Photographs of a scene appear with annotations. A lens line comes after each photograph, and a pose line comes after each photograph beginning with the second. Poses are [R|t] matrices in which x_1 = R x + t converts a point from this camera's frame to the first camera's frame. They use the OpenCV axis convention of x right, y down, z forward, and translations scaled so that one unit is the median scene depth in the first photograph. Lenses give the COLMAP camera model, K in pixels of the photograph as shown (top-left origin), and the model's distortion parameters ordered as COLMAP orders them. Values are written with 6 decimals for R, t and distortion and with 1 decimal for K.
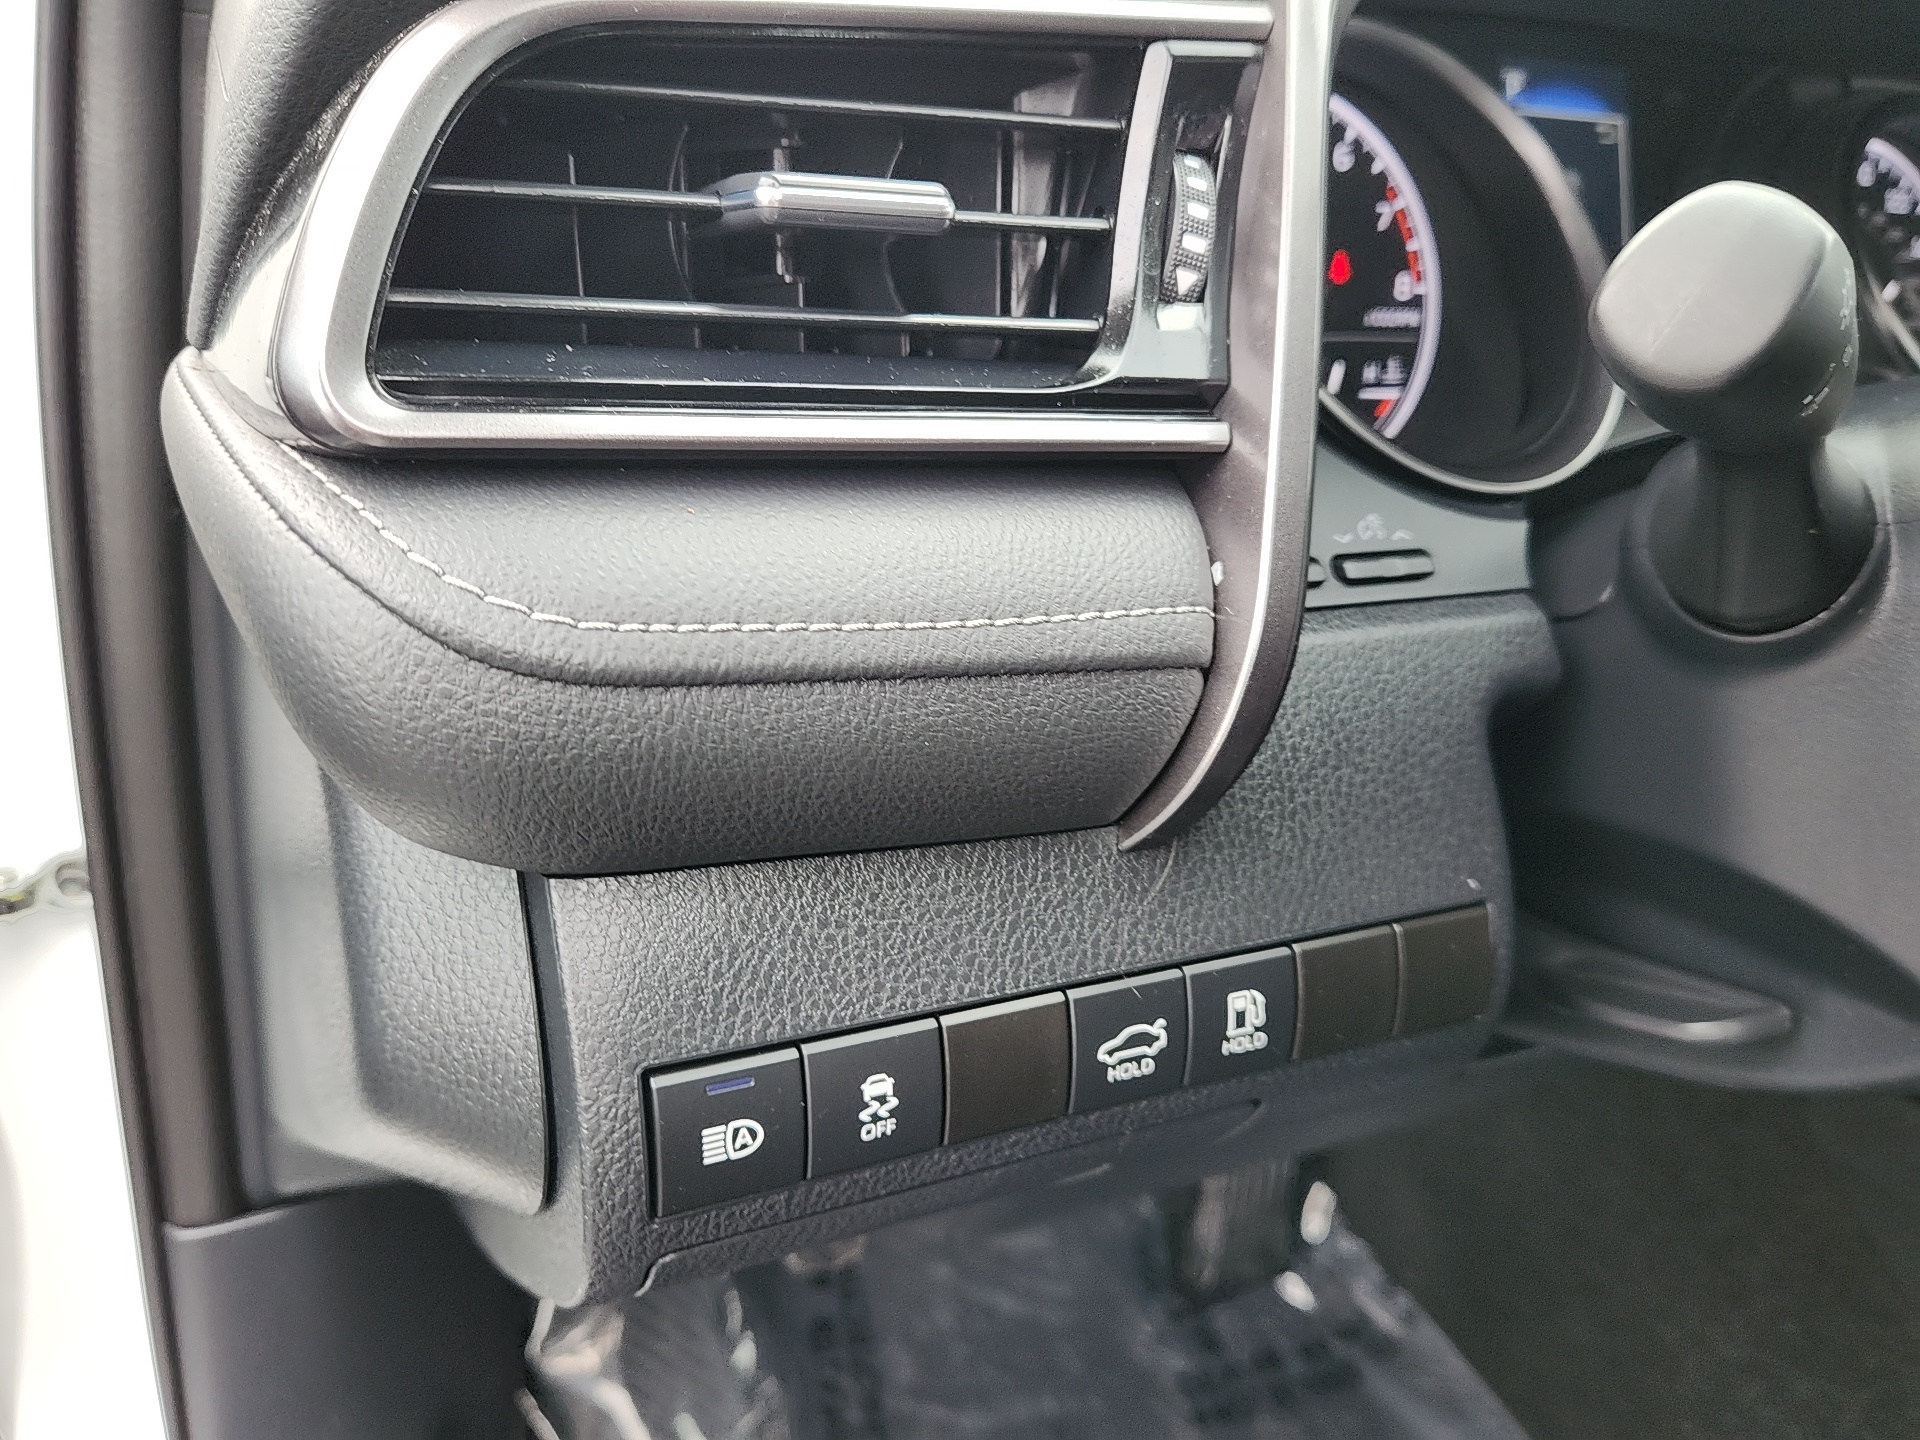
lens RADIAL K [[1492.9, 0, 991.6], [0, 1492.9, 719.4], [0, 0, 1]] dist [0.052794, -0.053380]
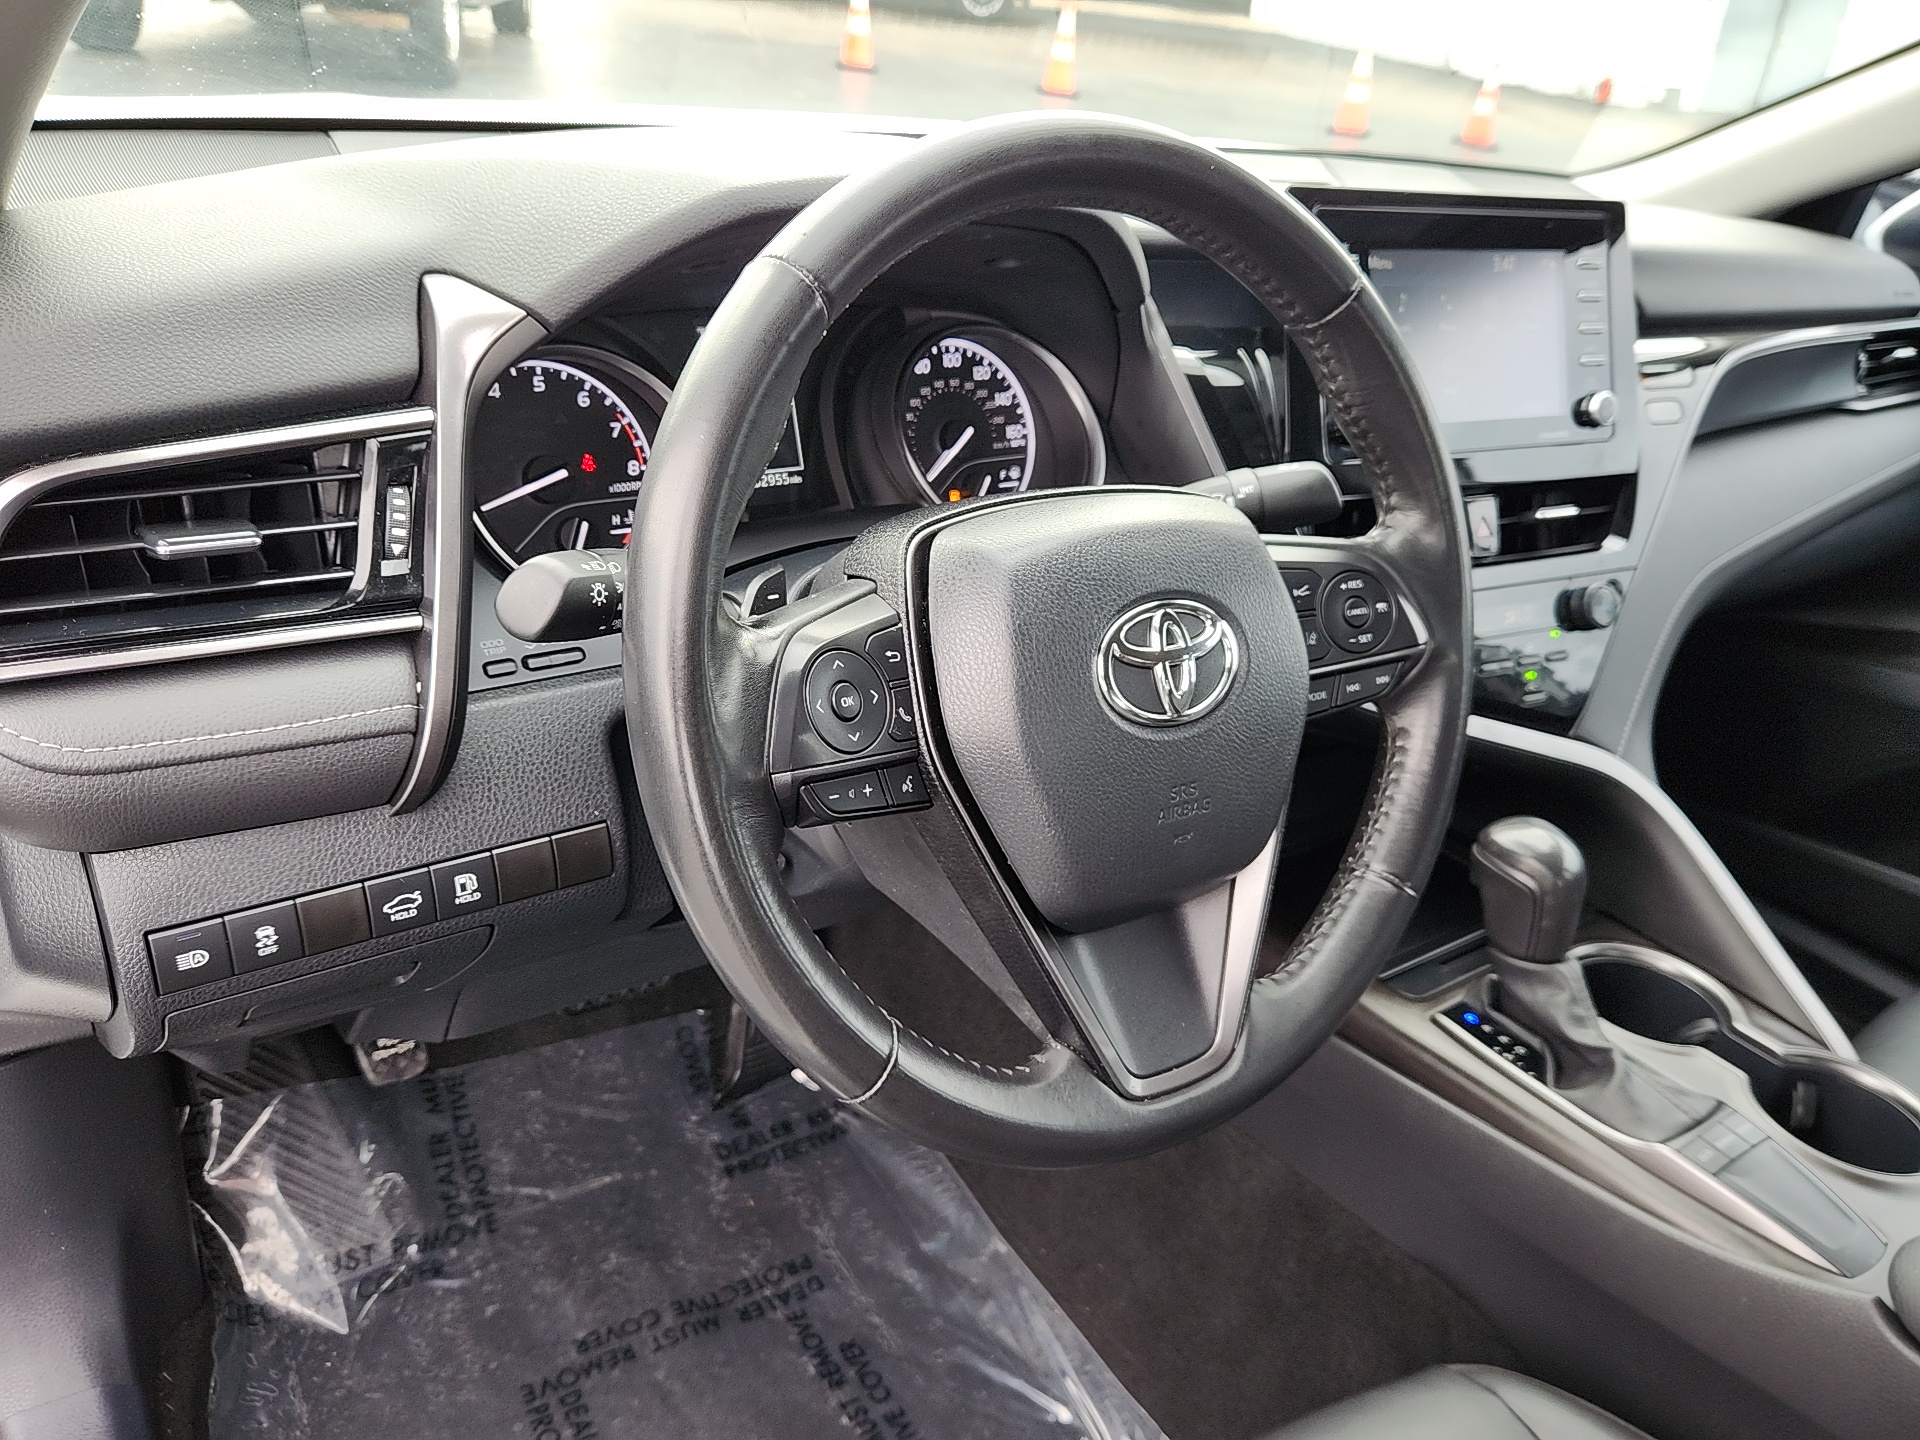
lens RADIAL K [[1492.9, 0, 1001.4], [0, 1492.9, 729.4], [0, 0, 1]] dist [0.052794, -0.053380]
pose [[0.983629, -0.072307, 0.165064, 0.605840], [0.058926, 0.994673, 0.084578, -0.167995], [-0.170300, -0.073467, 0.982650, -1.276342]]
